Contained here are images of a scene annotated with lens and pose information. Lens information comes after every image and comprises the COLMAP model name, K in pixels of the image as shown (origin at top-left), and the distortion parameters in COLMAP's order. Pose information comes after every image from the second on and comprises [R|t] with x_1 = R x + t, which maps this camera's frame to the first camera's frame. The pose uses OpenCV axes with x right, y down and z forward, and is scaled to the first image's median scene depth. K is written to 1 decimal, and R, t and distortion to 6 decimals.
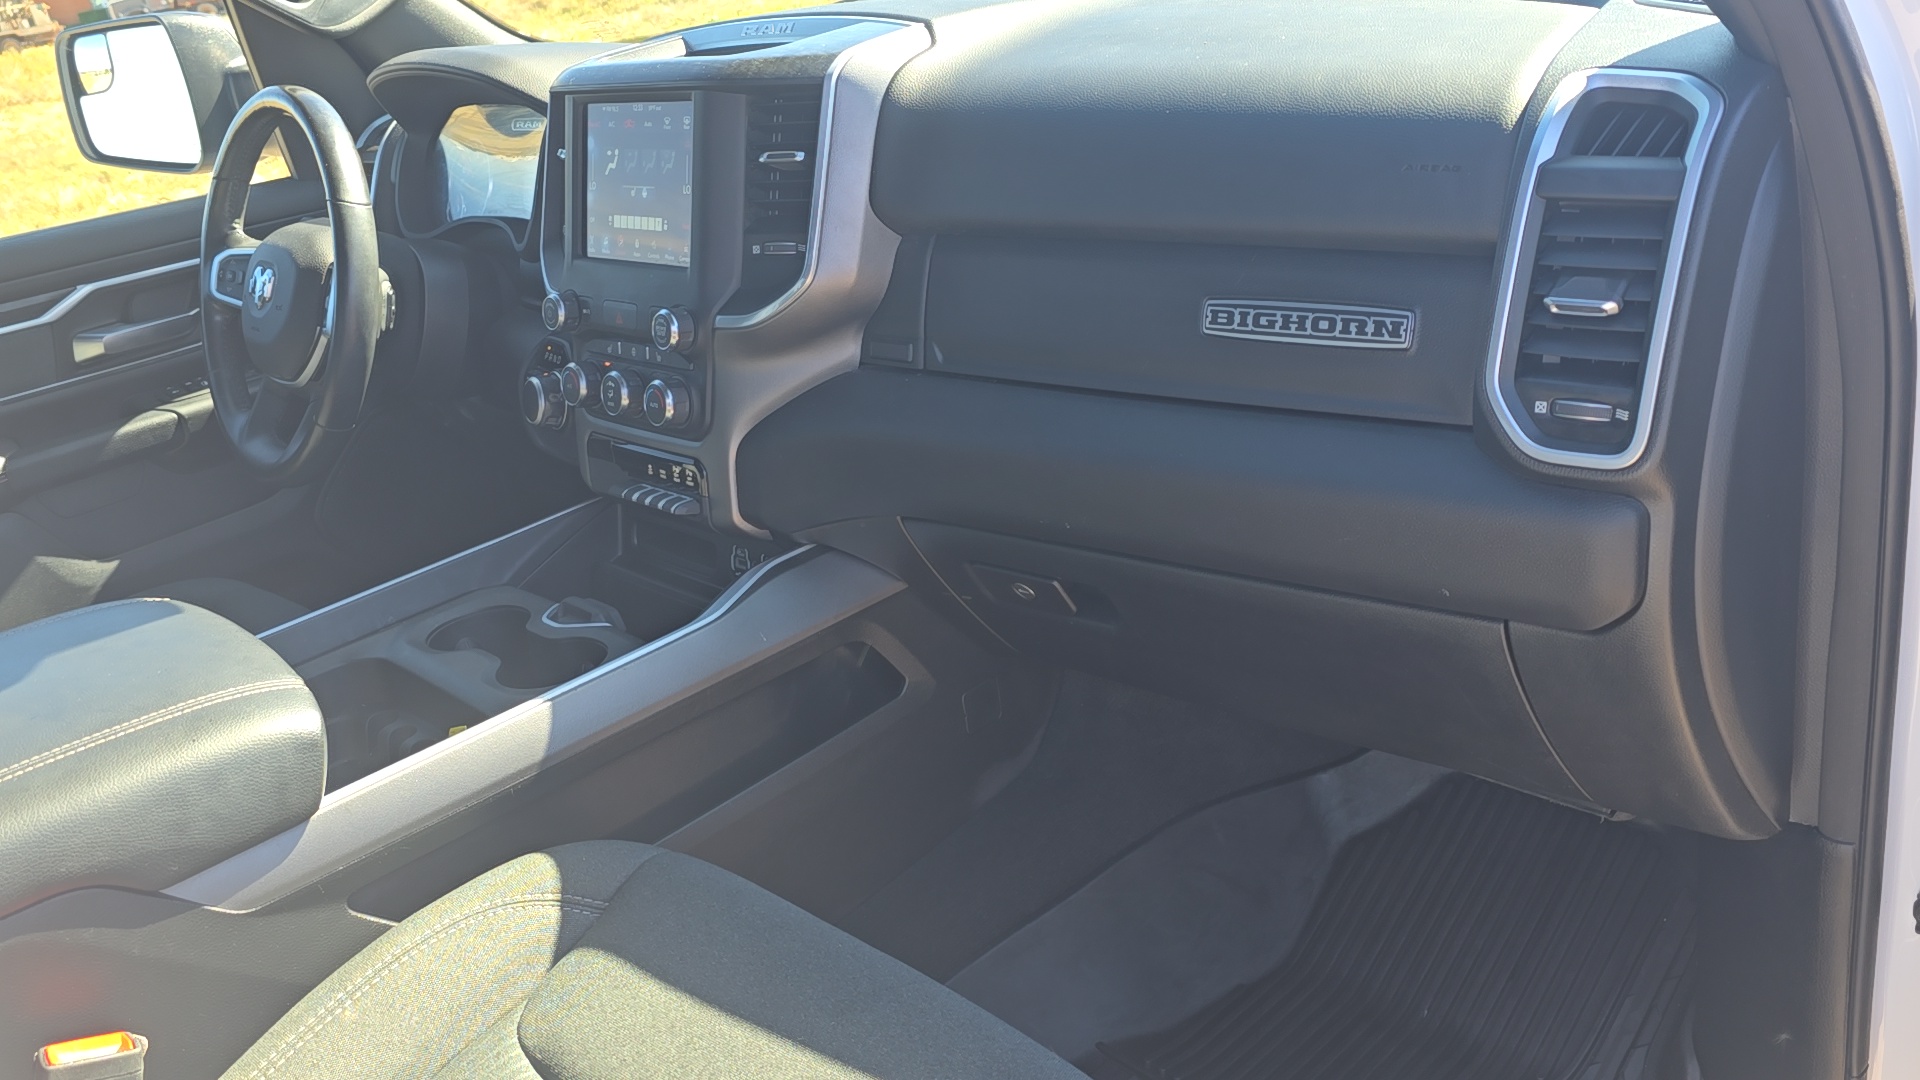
lens RADIAL K [[1624.9, 0, 959.3], [0, 1624.9, 648.9], [0, 0, 1]] dist [-0.008777, -0.004111]
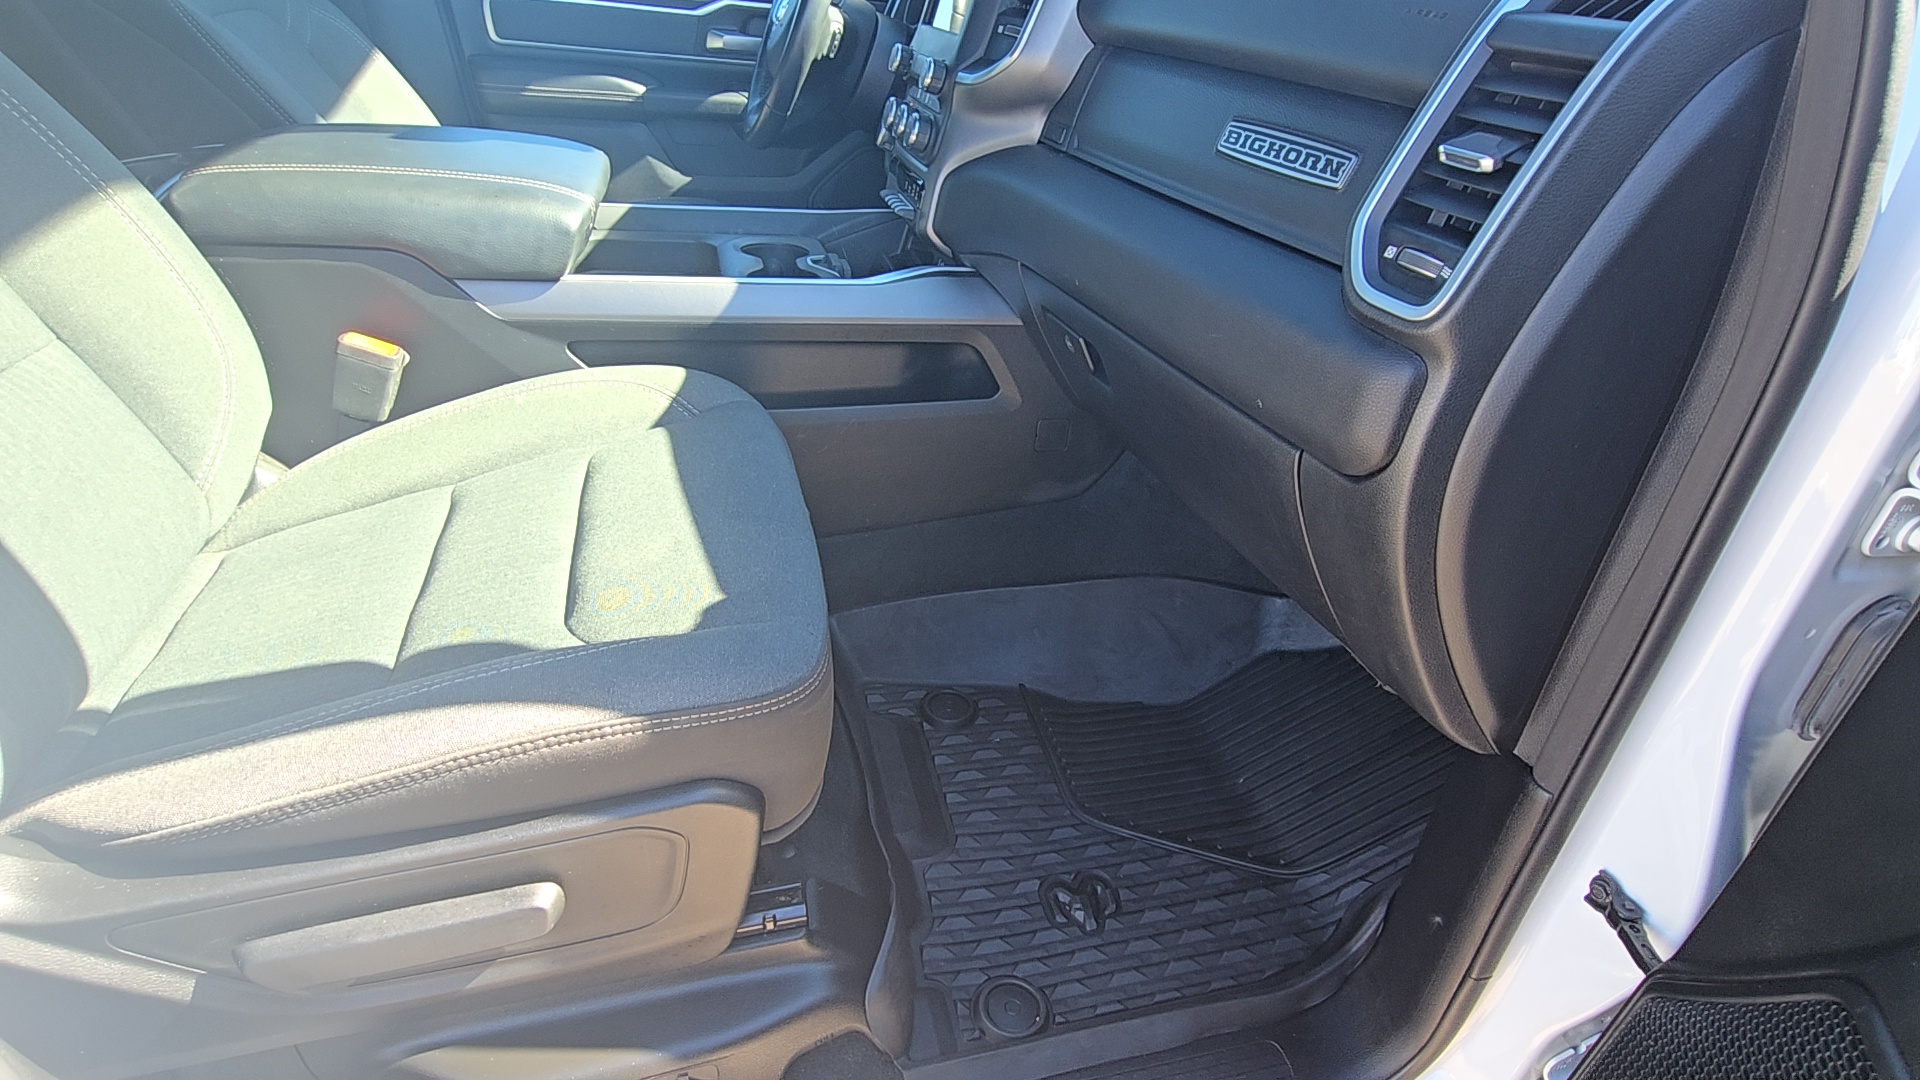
lens RADIAL K [[966.7, 0, 930.1], [0, 966.7, 579.9], [0, 0, 1]] dist [0.000908, 0.000052]
pose [[0.844066, 0.448375, -0.294131, 0.330471], [-0.404197, 0.892426, 0.200500, 0.031004], [0.352390, -0.050348, 0.934498, 0.253717]]
